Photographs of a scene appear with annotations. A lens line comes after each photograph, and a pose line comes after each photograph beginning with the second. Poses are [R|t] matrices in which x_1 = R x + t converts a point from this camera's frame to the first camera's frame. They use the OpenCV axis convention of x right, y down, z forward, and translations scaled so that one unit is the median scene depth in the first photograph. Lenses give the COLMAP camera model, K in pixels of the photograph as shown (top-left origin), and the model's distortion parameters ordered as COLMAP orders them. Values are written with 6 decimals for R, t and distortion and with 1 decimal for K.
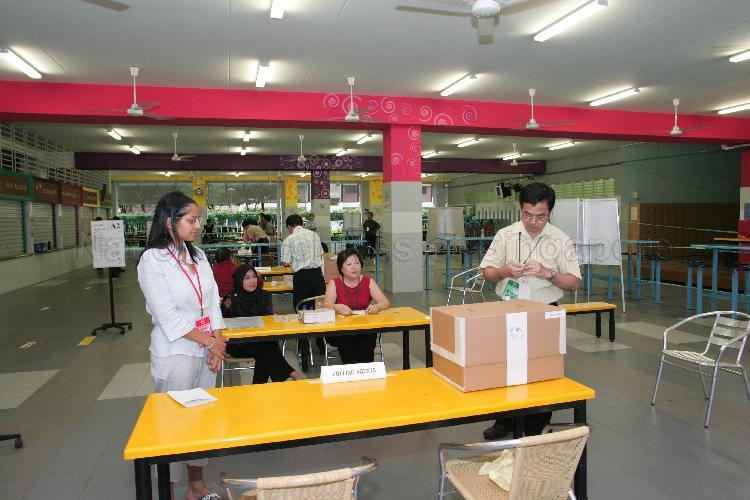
lens RADIAL K [[539.8, 0, 375.0], [0, 539.8, 250.0], [0, 0, 1]] dist [-0.085608, 0.066064]
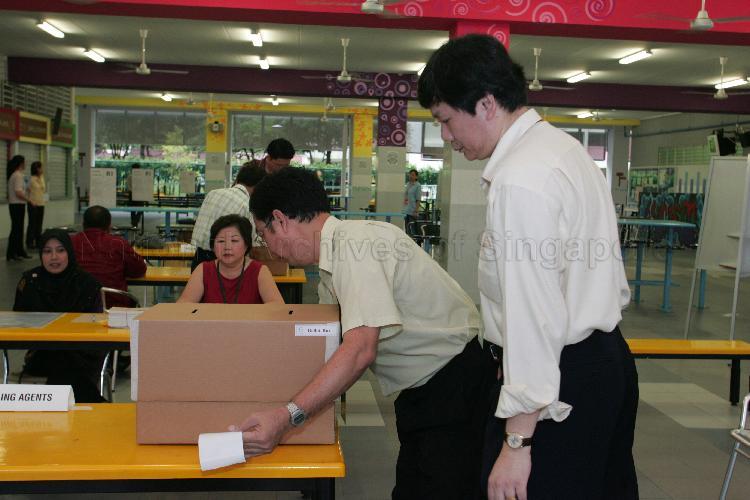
lens RADIAL K [[892.7, 0, 375.0], [0, 892.7, 250.0], [0, 0, 1]] dist [-0.012824, 0.080153]
pose [[0.982222, 0.058791, -0.178280, 0.095162], [-0.055807, 0.998205, 0.021712, 0.001935], [0.179237, -0.011377, 0.983740, 0.010146]]
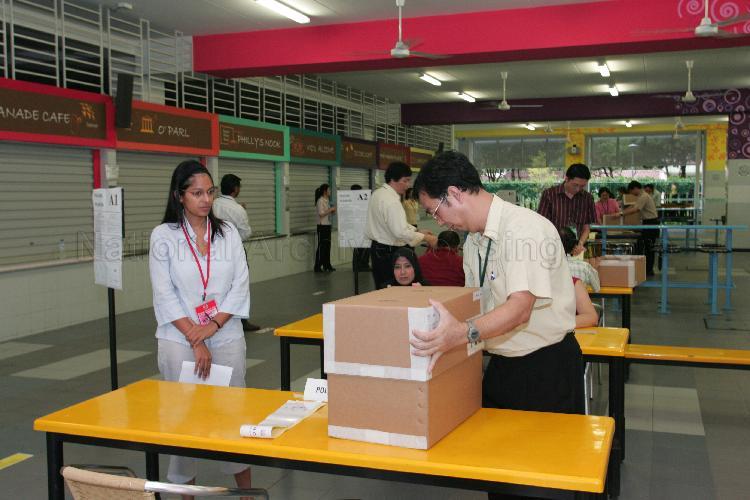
lens RADIAL K [[778.3, 0, 375.0], [0, 778.3, 250.0], [0, 0, 1]] dist [-0.046133, 0.112872]
pose [[0.814637, 0.050450, -0.577772, 0.109893], [-0.038446, 0.998716, 0.032997, -0.002312], [0.578695, -0.004668, 0.815531, 0.021438]]
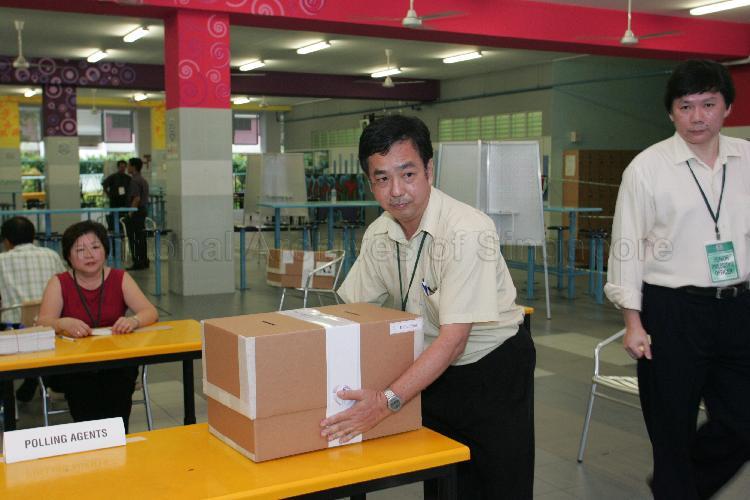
lens RADIAL K [[884.7, 0, 375.0], [0, 884.7, 250.0], [0, 0, 1]] dist [-0.003877, 0.052728]
pose [[0.973492, -0.011651, 0.228424, 0.011639], [0.004982, 0.999545, 0.029749, 0.000512], [-0.228666, -0.027822, 0.973107, 0.004429]]
